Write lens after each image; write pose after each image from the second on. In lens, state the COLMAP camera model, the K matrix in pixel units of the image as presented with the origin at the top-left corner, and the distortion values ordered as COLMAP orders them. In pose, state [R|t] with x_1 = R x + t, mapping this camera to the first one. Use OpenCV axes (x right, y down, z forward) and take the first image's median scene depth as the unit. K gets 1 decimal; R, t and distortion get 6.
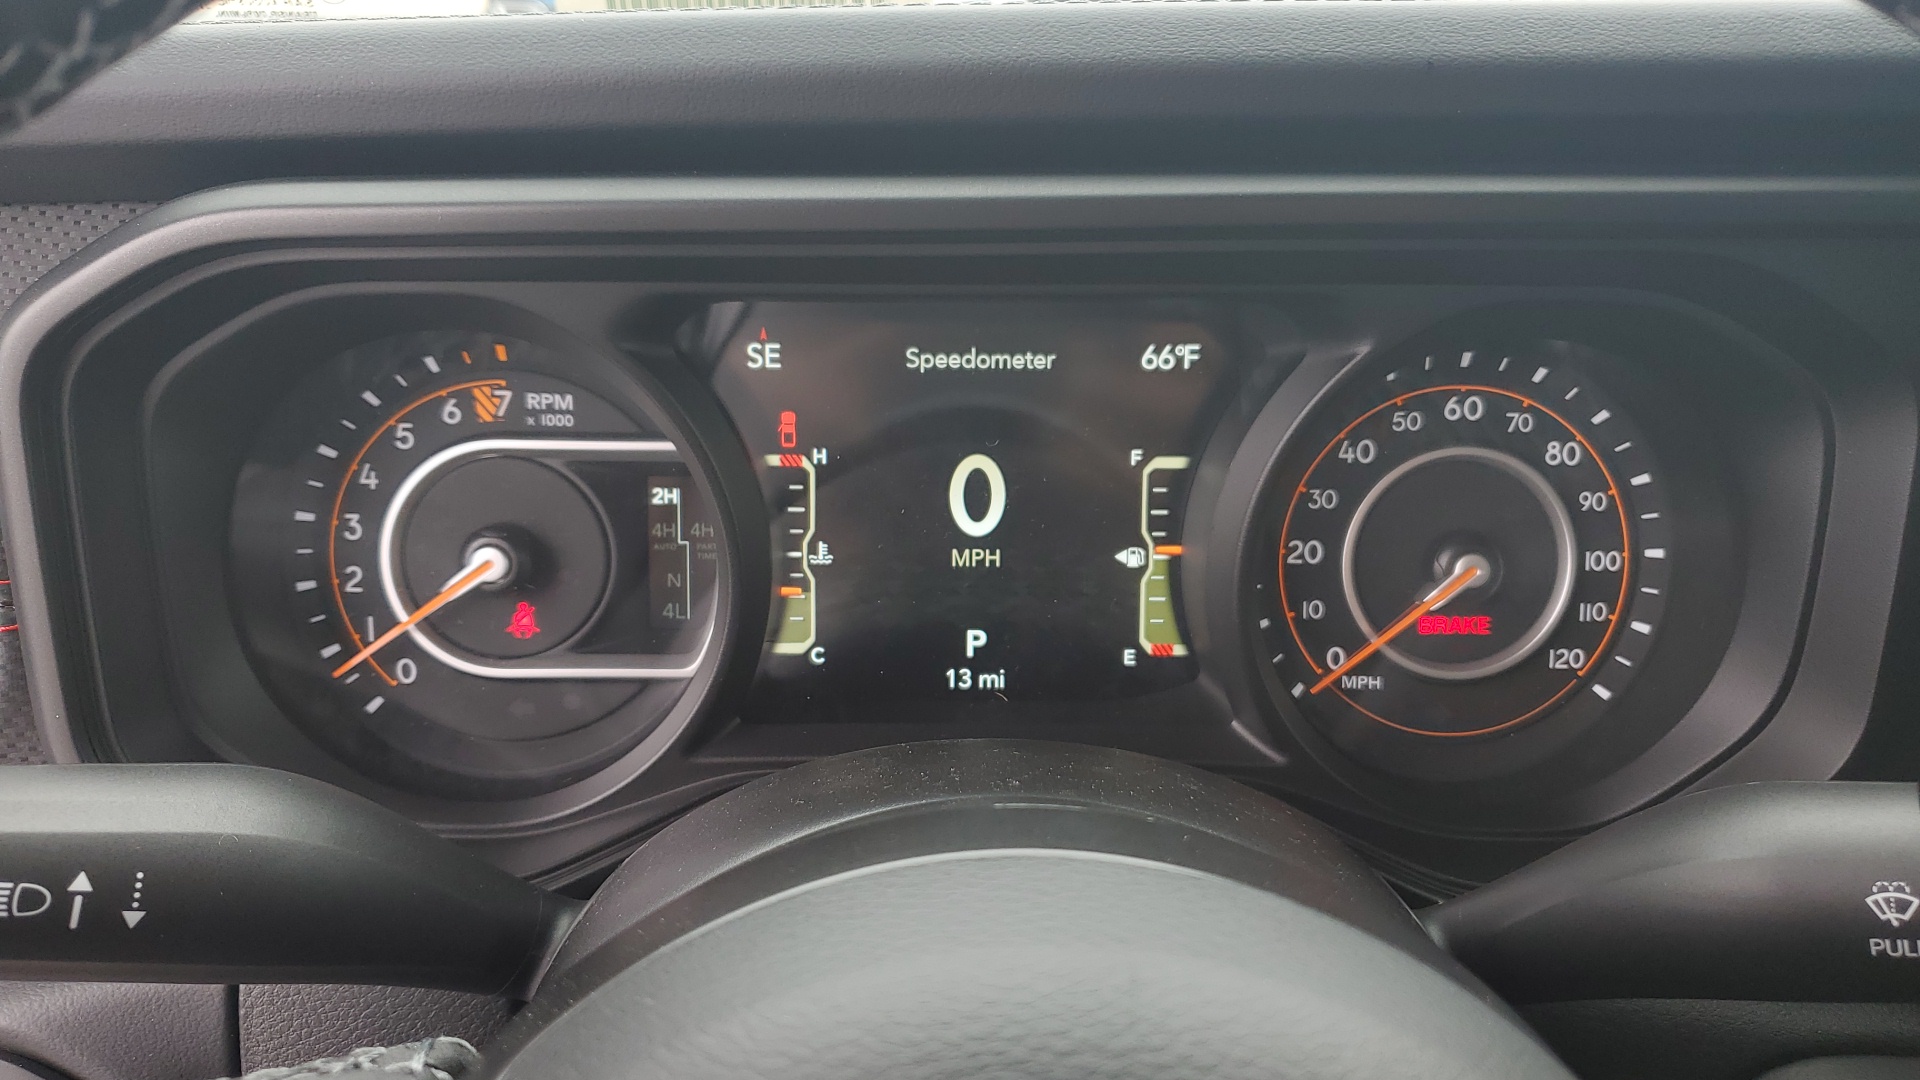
lens RADIAL K [[1373.3, 0, 963.3], [0, 1373.3, 561.2], [0, 0, 1]] dist [0.058850, -0.000019]
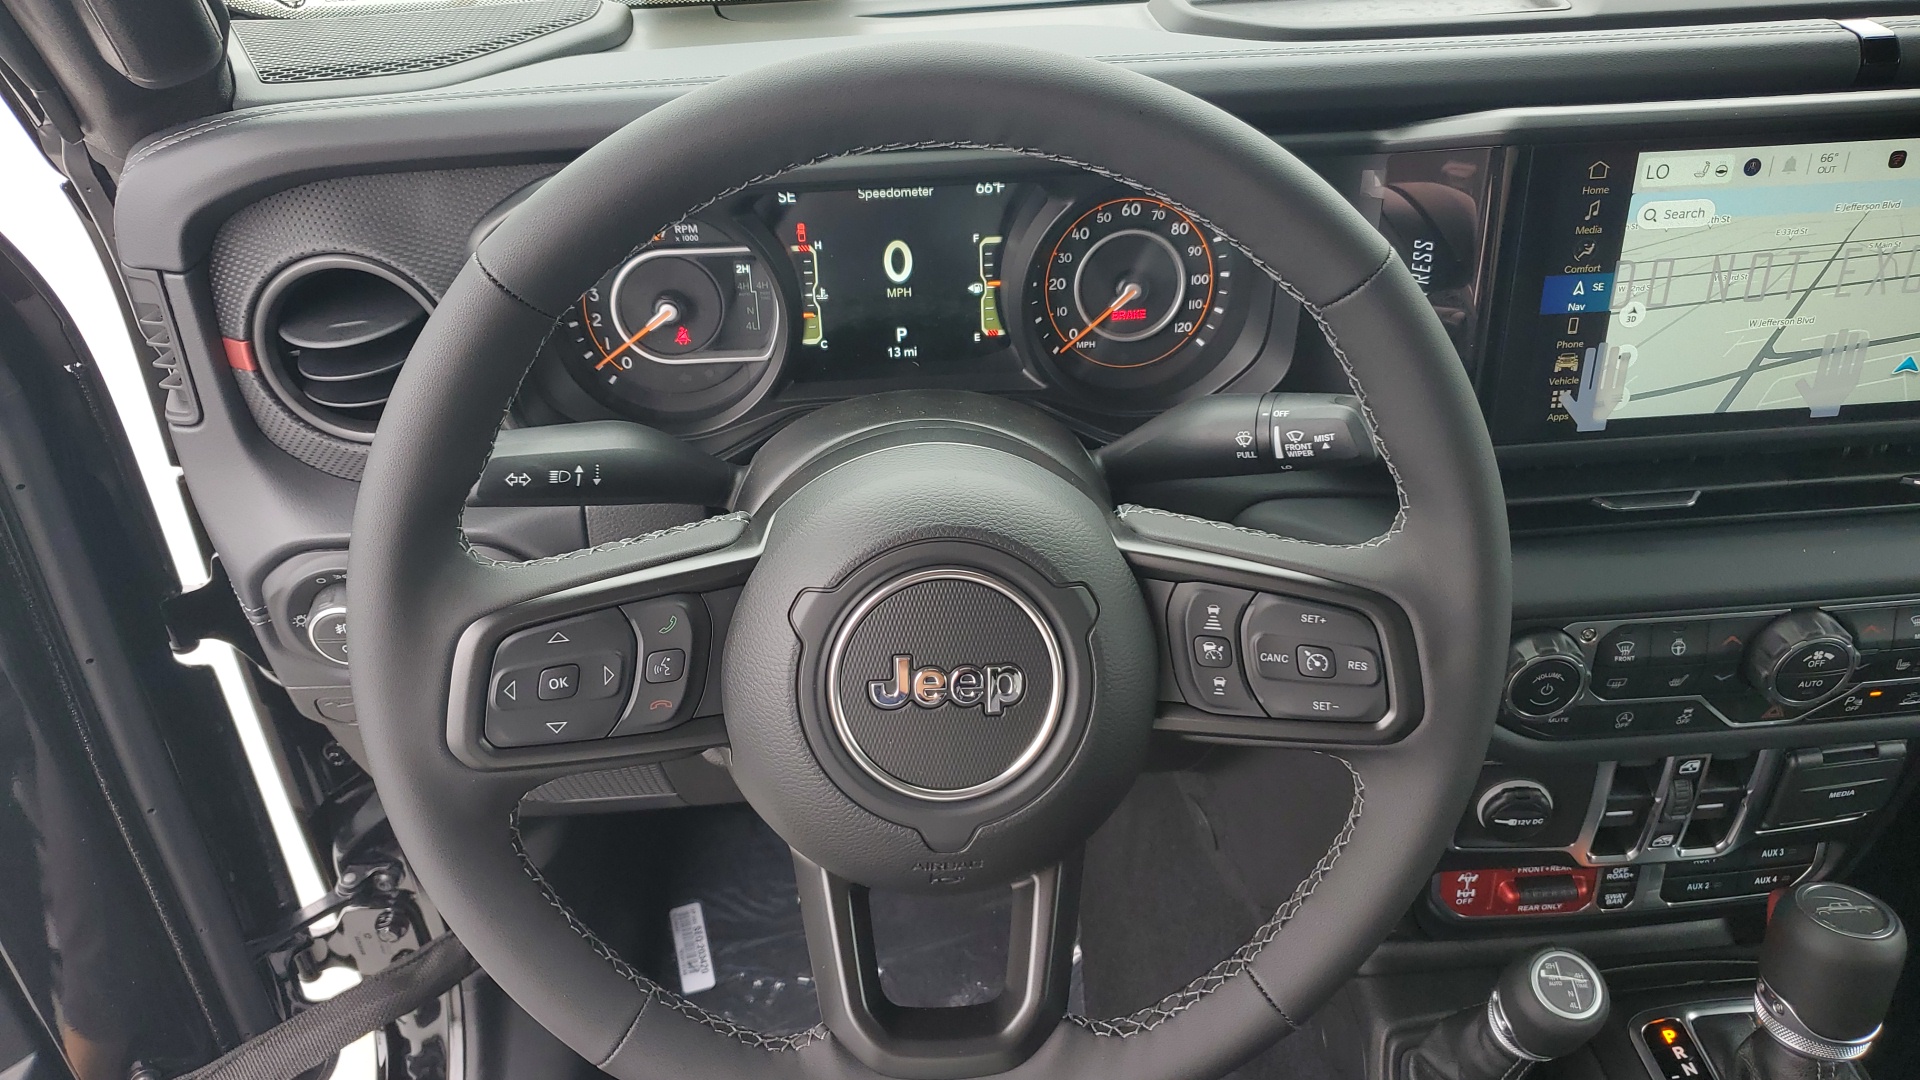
lens RADIAL K [[1413.2, 0, 990.3], [0, 1413.2, 534.2], [0, 0, 1]] dist [0.000497, 0.004306]
pose [[0.996049, -0.060623, 0.064894, -0.013976], [0.041463, 0.963673, 0.263847, -0.205587], [-0.078532, -0.260114, 0.962379, -1.121119]]
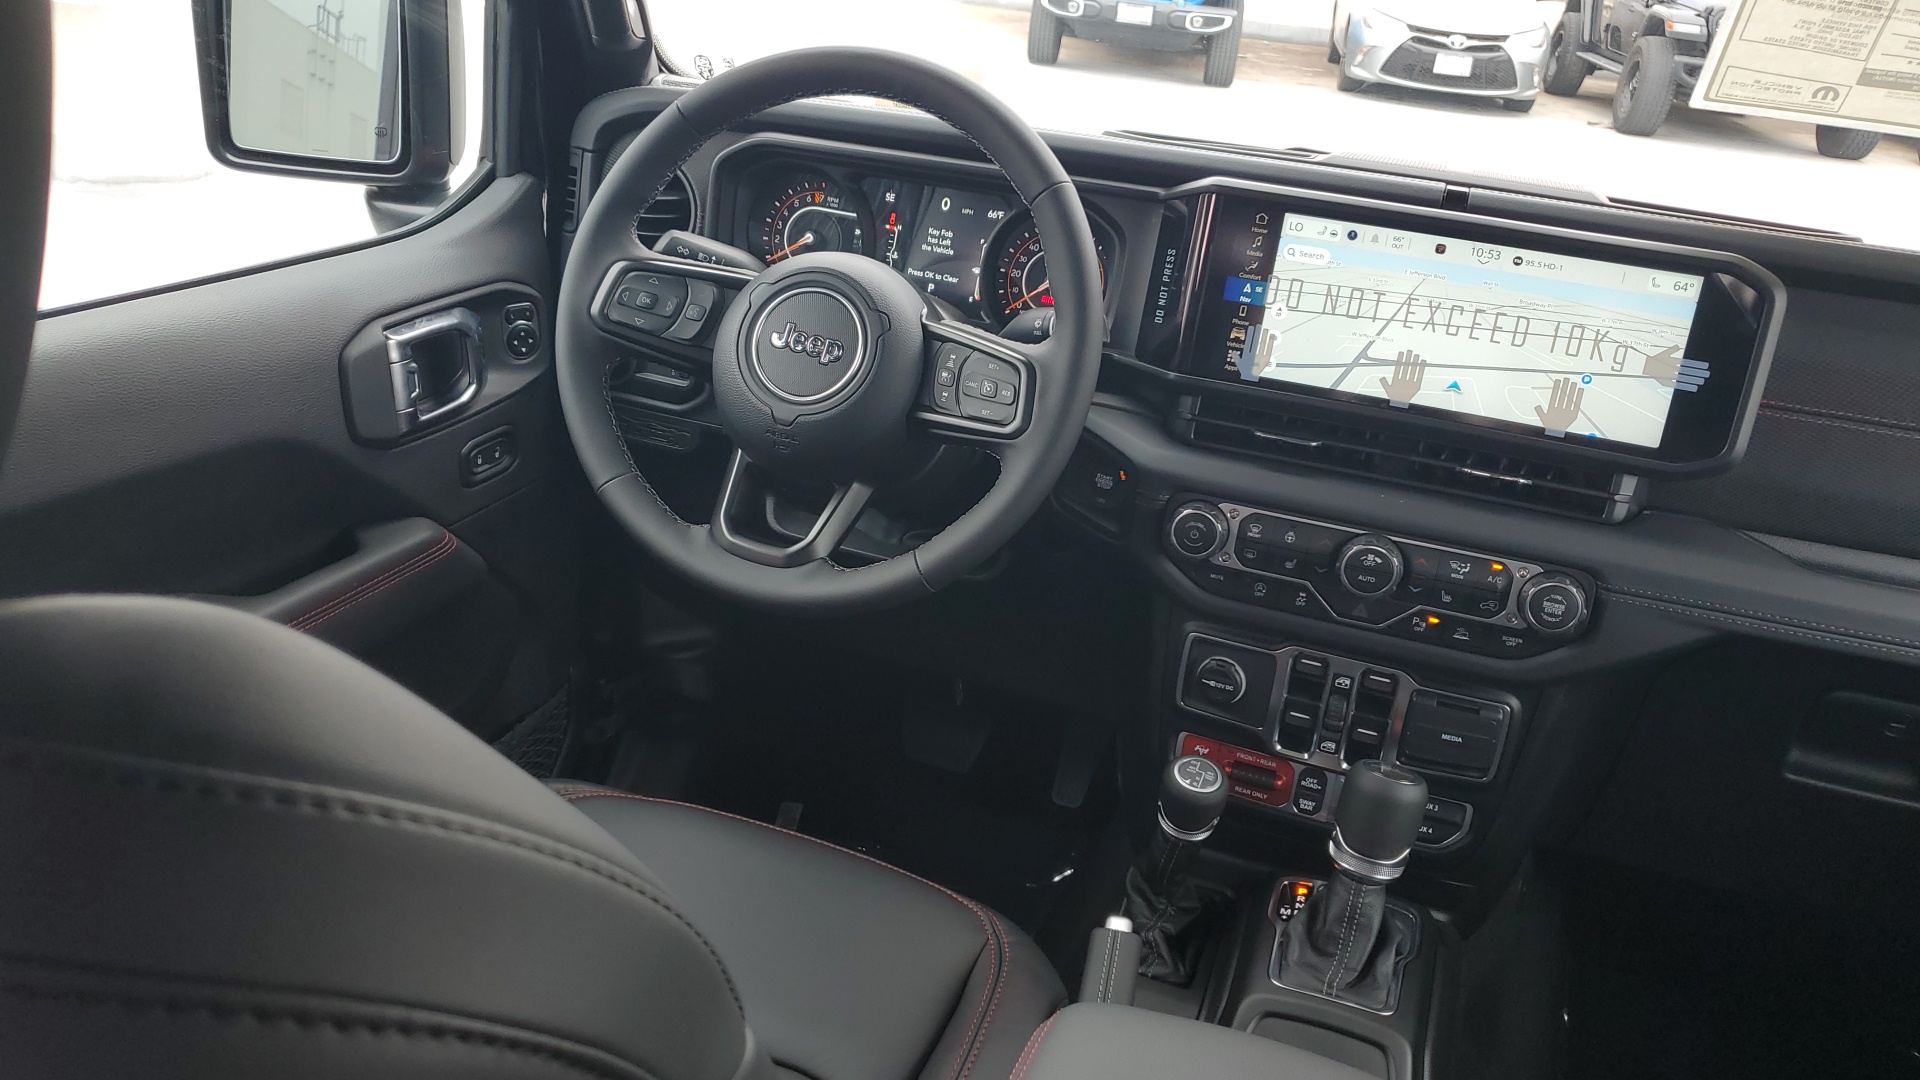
lens RADIAL K [[1373.3, 0, 963.3], [0, 1373.3, 561.2], [0, 0, 1]] dist [0.058850, -0.000019]
pose [[0.942146, 0.218363, -0.254321, 1.173195], [-0.210195, 0.975865, 0.059210, 0.533288], [0.261112, -0.002328, 0.965306, -2.470256]]
